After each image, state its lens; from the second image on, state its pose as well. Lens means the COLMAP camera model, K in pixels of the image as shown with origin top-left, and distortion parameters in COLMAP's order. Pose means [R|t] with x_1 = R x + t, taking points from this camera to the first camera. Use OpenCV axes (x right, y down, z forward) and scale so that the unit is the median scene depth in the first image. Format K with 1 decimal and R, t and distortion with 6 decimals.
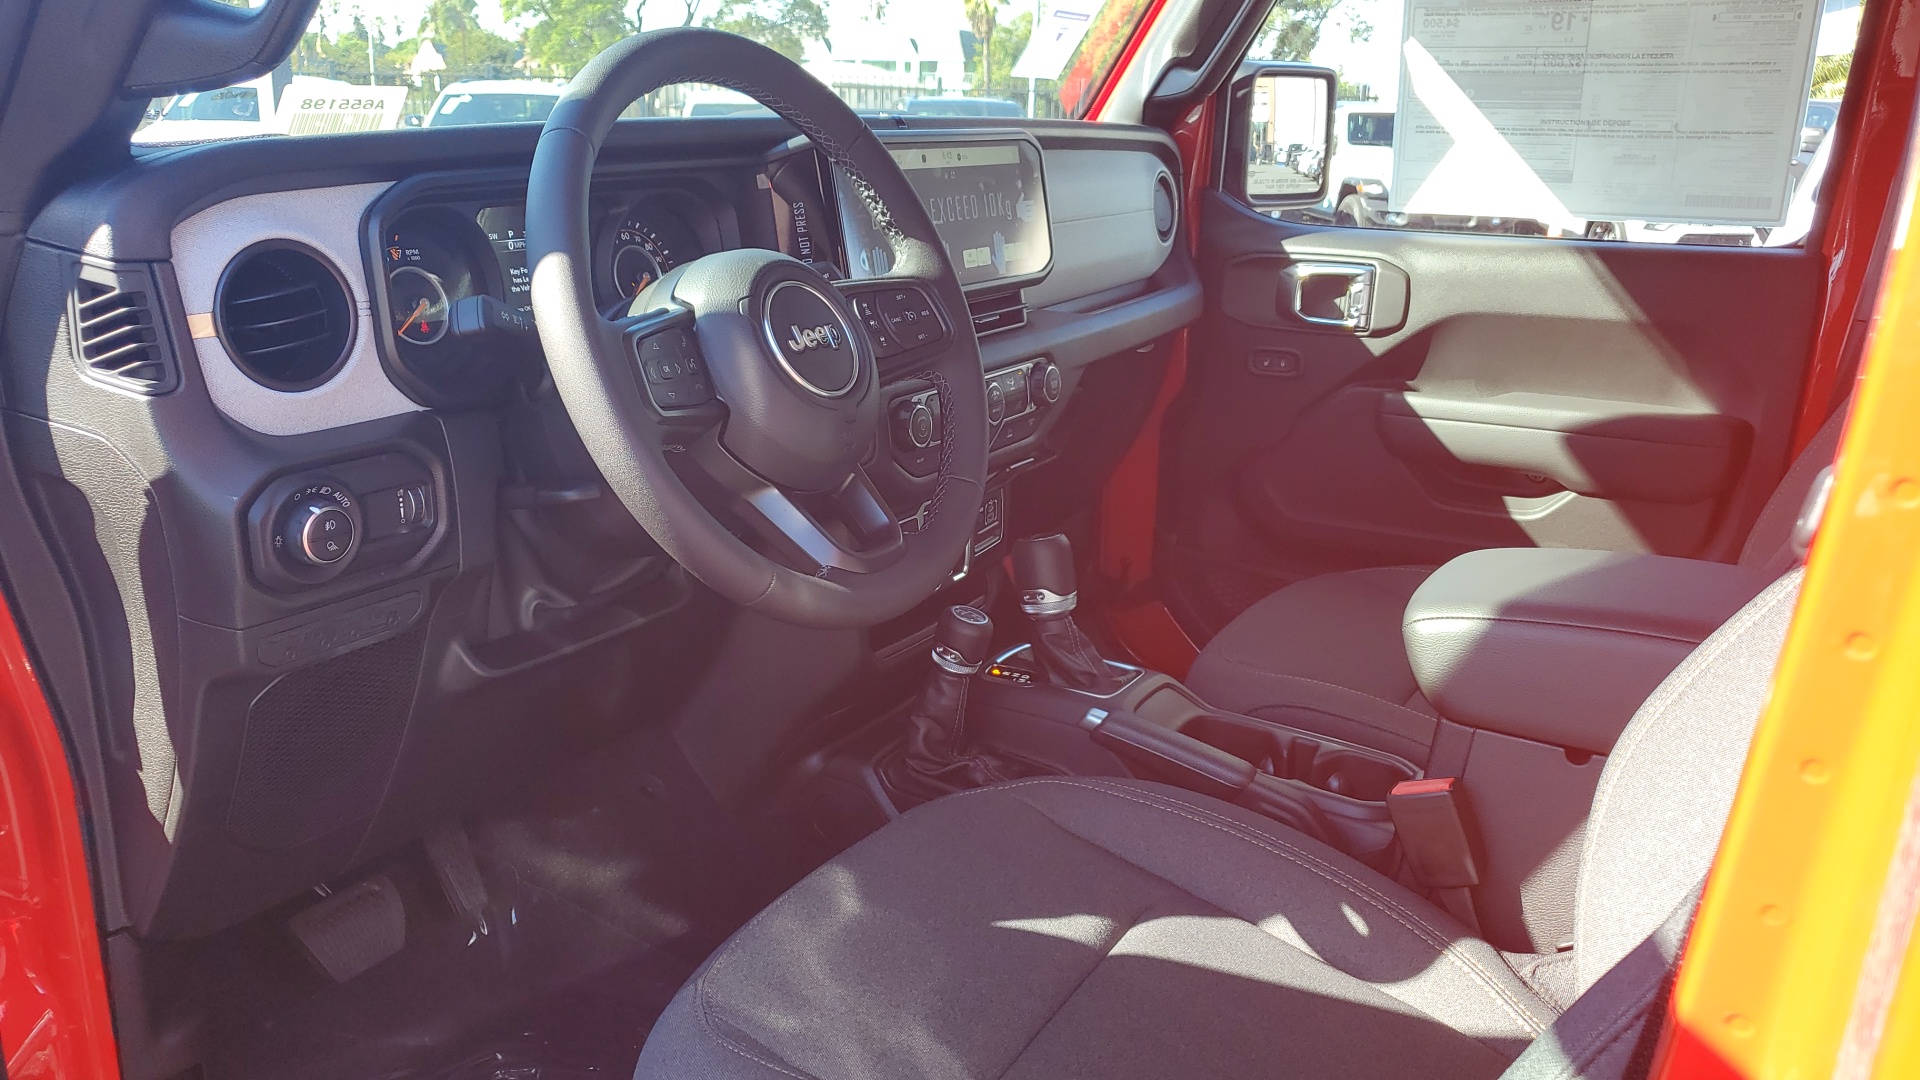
lens RADIAL K [[1495.3, 0, 960.0], [0, 1495.3, 540.0], [0, 0, 1]] dist [-0.016503, -0.000241]
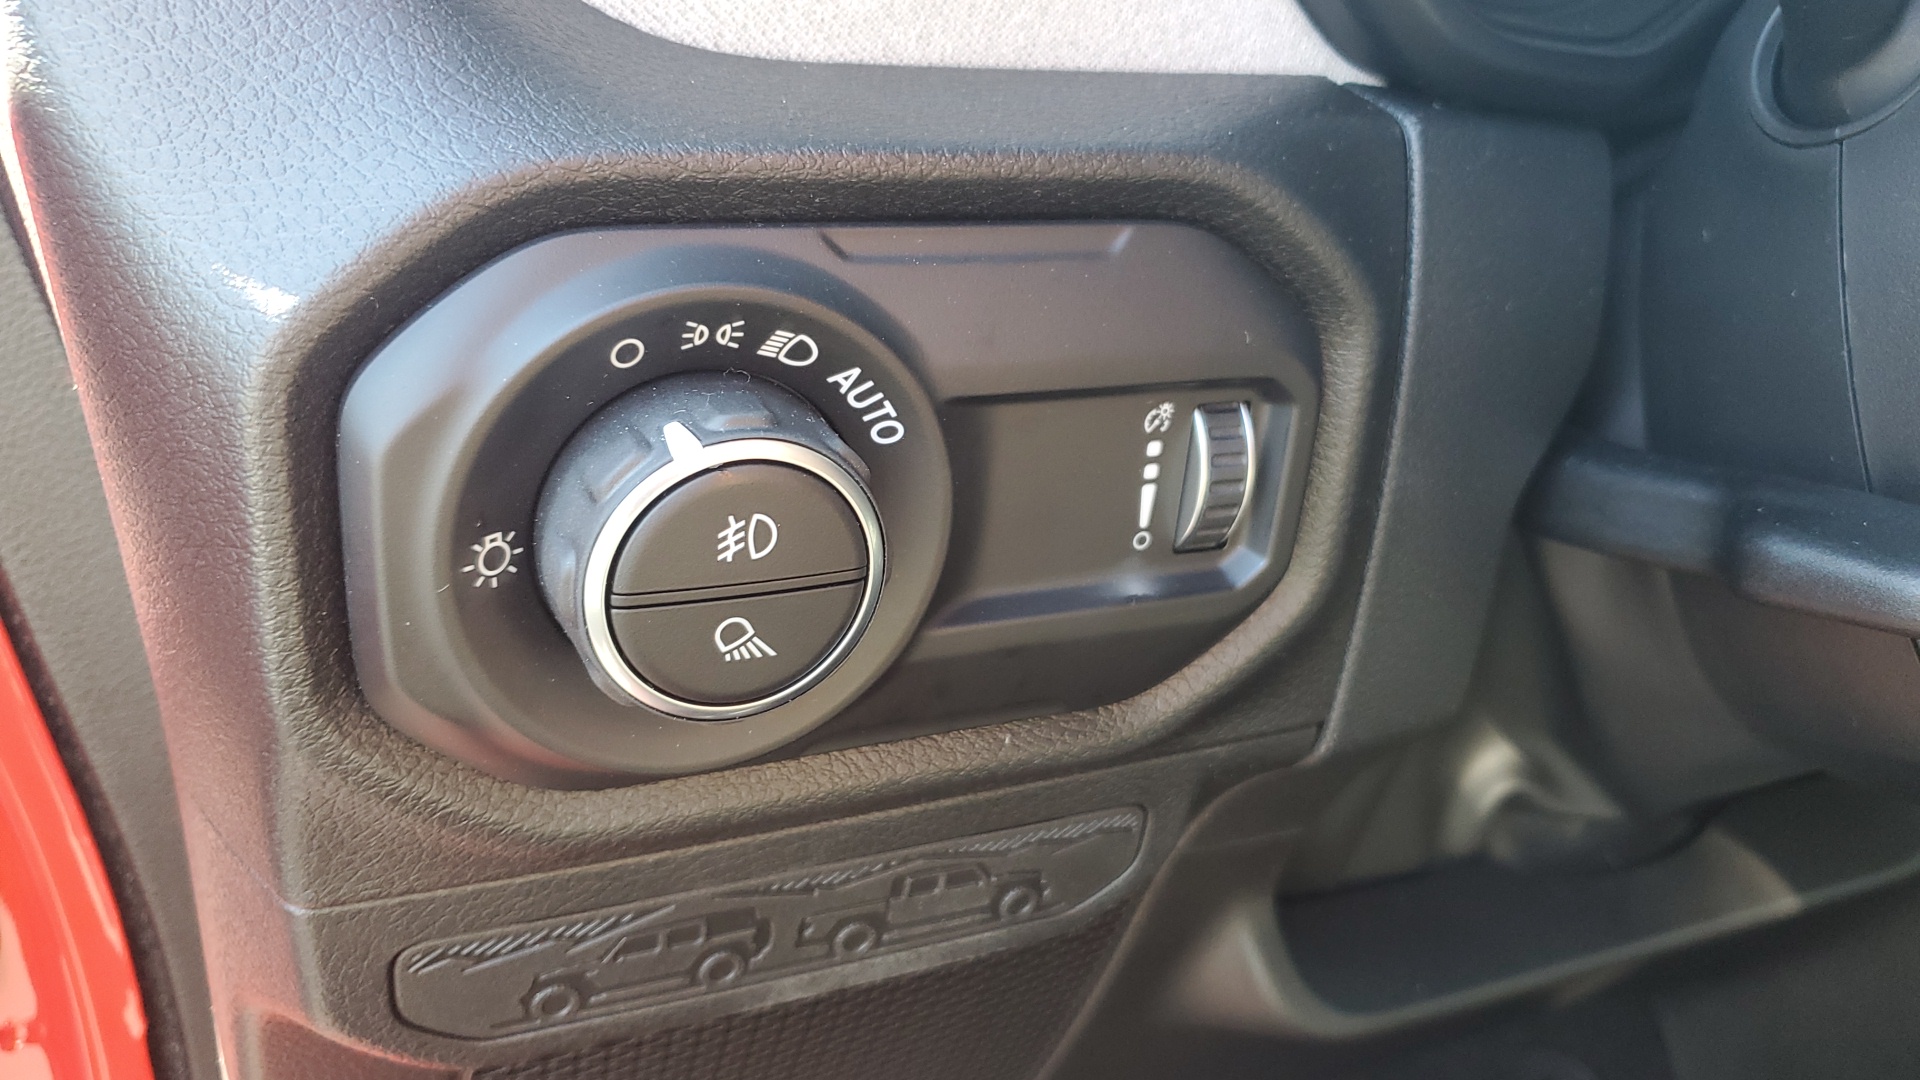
lens RADIAL K [[1495.3, 0, 960.0], [0, 1495.3, 540.0], [0, 0, 1]] dist [-0.016503, -0.000241]
pose [[0.835128, 0.261679, -0.483824, -0.169272], [-0.216344, 0.964961, 0.148475, -0.023670], [0.505724, -0.019323, 0.862479, 0.466686]]
